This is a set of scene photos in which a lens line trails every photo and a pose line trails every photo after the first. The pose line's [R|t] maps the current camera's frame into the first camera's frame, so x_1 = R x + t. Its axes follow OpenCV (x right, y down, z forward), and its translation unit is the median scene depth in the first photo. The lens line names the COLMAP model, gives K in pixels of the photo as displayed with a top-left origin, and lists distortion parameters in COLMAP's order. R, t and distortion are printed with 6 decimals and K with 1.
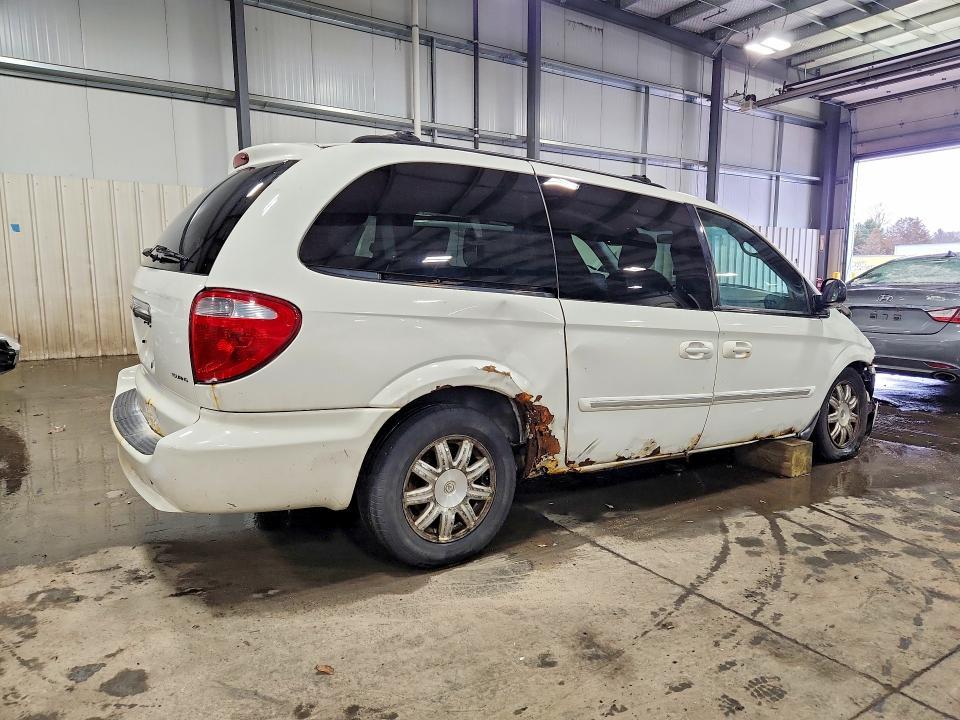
lens RADIAL K [[627.6, 0, 480.0], [0, 627.6, 360.0], [0, 0, 1]] dist [-0.003356, -0.001538]
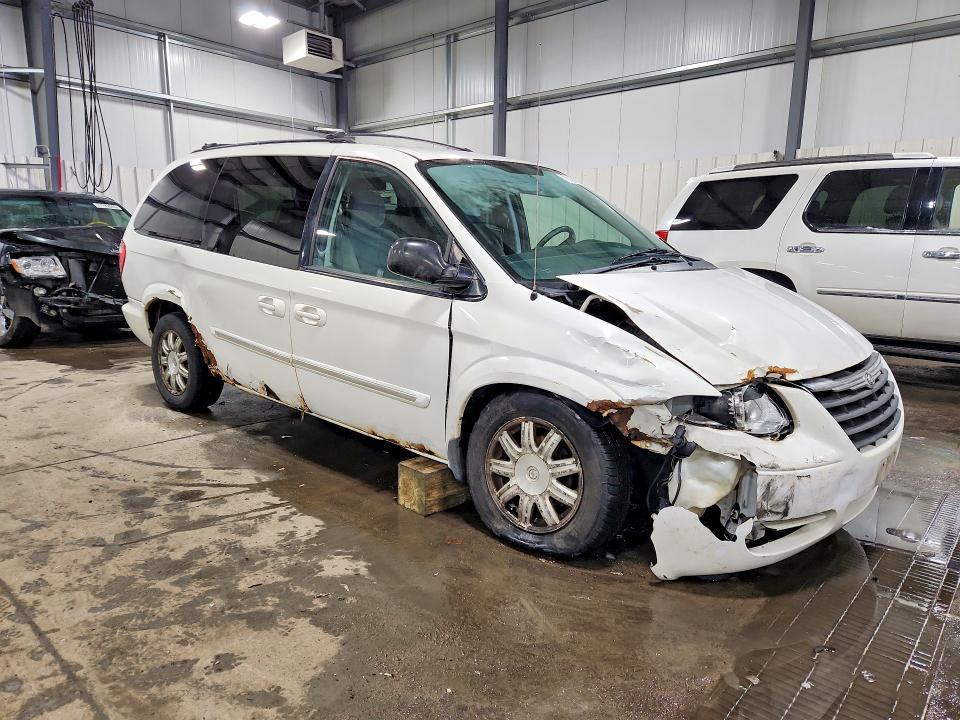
lens RADIAL K [[675.1, 0, 480.0], [0, 675.1, 360.0], [0, 0, 1]] dist [0.115487, -0.120438]
pose [[0.269402, 0.139758, -0.952833, 1.472527], [-0.181620, 0.979032, 0.092250, -0.070663], [0.945747, 0.148201, 0.289136, 1.021149]]
